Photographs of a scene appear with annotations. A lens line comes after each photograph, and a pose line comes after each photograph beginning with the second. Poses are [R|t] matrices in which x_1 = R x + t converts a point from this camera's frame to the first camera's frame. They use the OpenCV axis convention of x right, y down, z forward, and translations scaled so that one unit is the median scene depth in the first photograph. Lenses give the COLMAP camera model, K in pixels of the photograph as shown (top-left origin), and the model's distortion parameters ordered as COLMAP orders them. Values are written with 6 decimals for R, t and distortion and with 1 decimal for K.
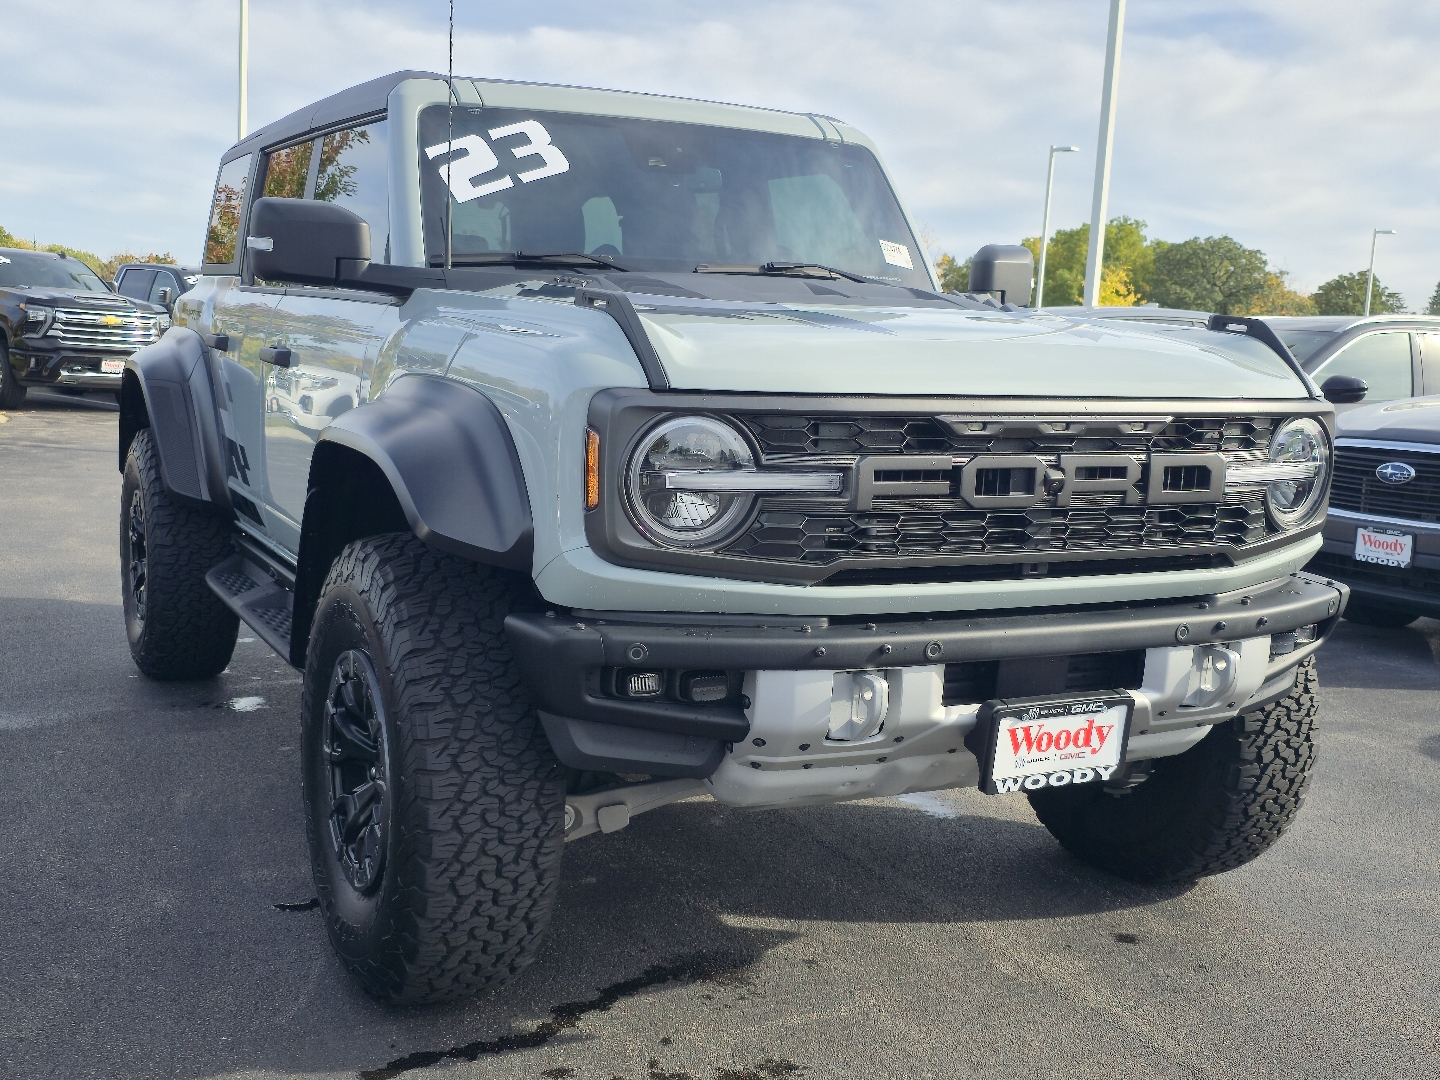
lens RADIAL K [[1544.1, 0, 734.2], [0, 1544.1, 571.5], [0, 0, 1]] dist [0.170481, -0.479041]
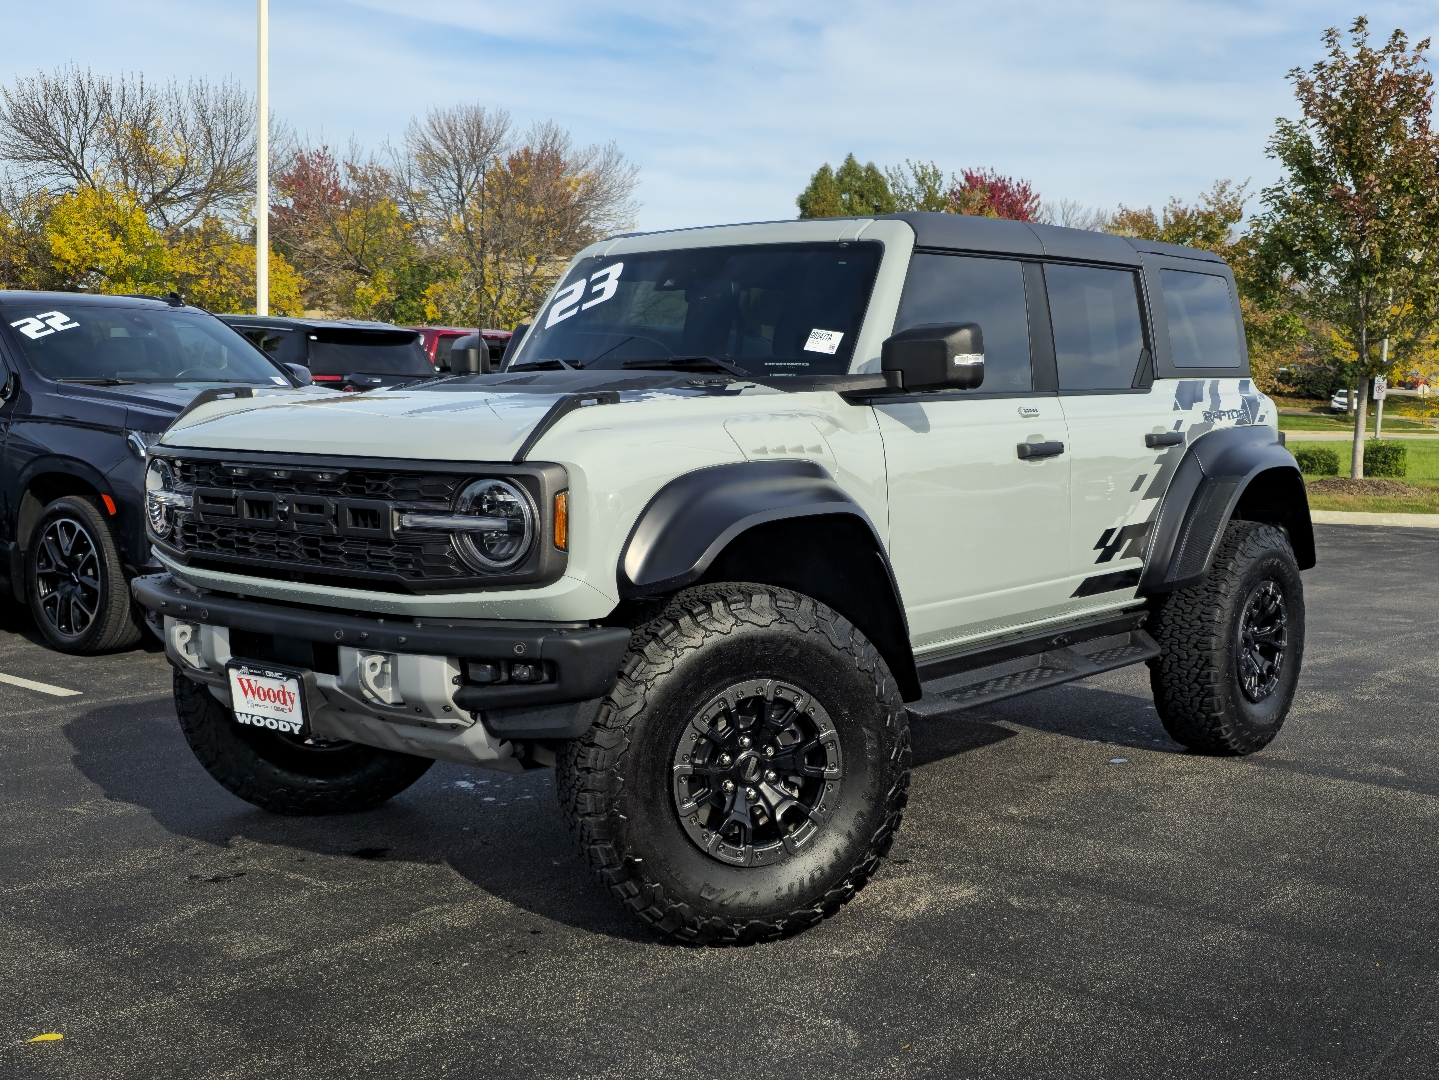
lens RADIAL K [[1652.9, 0, 748.1], [0, 1652.9, 518.5], [0, 0, 1]] dist [0.170467, -0.496723]
pose [[0.419439, 0.039500, -0.906924, 1.745835], [-0.133178, 0.990921, -0.018435, -0.078957], [0.897962, 0.128514, 0.420891, 0.728793]]
